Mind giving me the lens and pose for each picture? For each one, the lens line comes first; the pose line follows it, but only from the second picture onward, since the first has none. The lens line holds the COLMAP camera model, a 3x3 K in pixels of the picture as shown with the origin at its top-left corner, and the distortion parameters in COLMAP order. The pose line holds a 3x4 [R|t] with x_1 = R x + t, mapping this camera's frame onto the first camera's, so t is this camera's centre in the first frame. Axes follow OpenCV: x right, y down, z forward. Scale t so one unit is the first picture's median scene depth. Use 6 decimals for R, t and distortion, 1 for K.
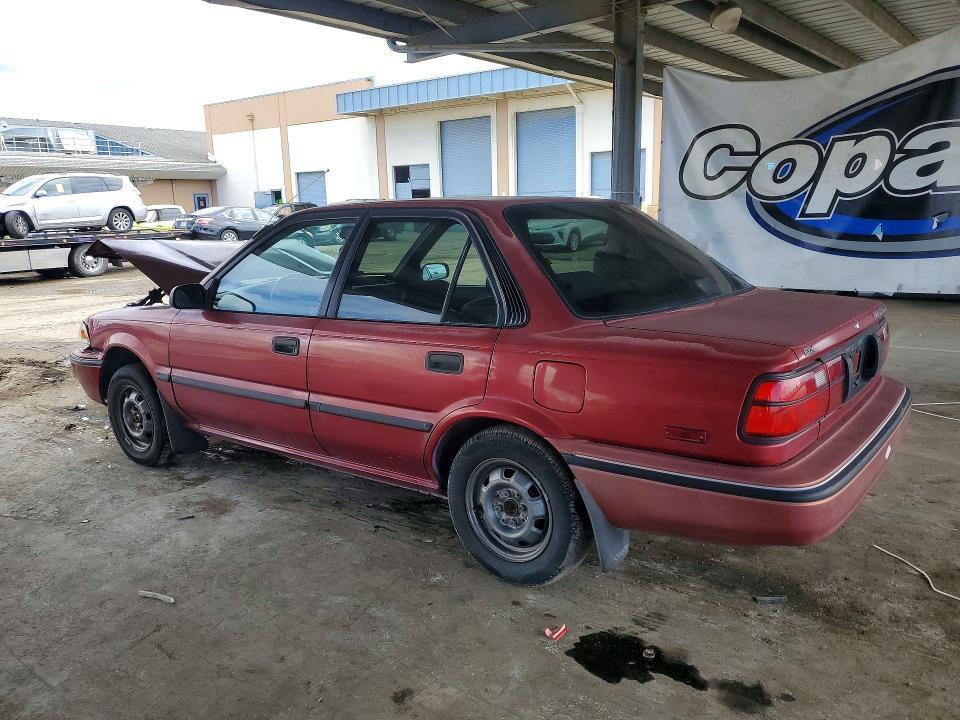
lens RADIAL K [[756.5, 0, 481.1], [0, 756.5, 364.0], [0, 0, 1]] dist [0.014804, 0.013123]
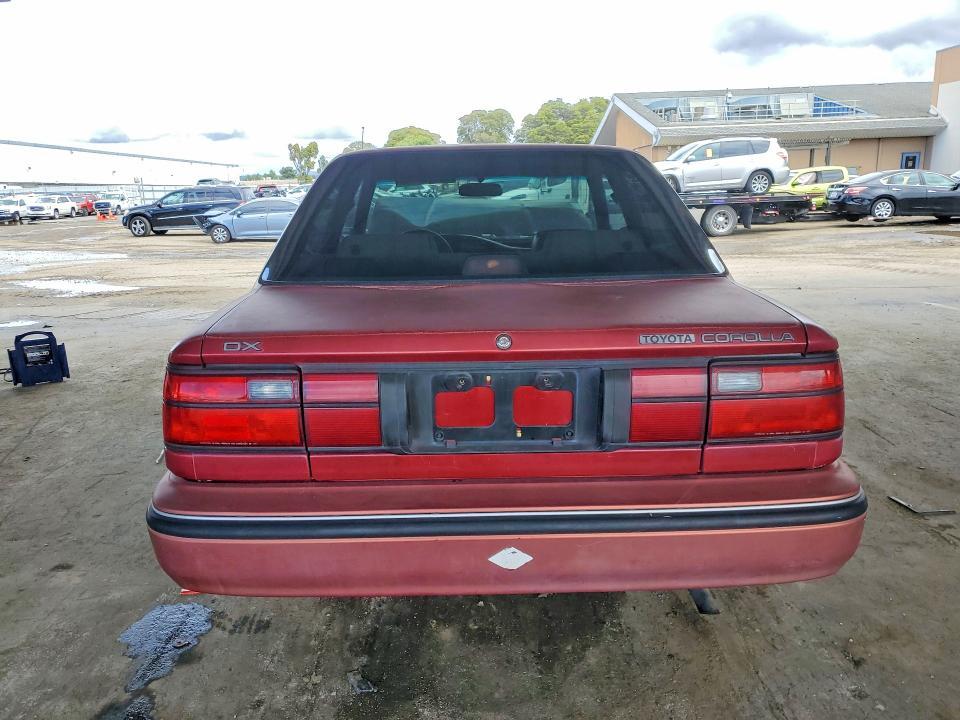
lens RADIAL K [[756.5, 0, 479.4], [0, 756.5, 360.2], [0, 0, 1]] dist [0.014804, 0.013123]
pose [[0.608045, 0.182465, -0.772650, 0.343241], [-0.149719, 0.982122, 0.114110, -0.039177], [0.779657, 0.046296, 0.624493, 0.210219]]
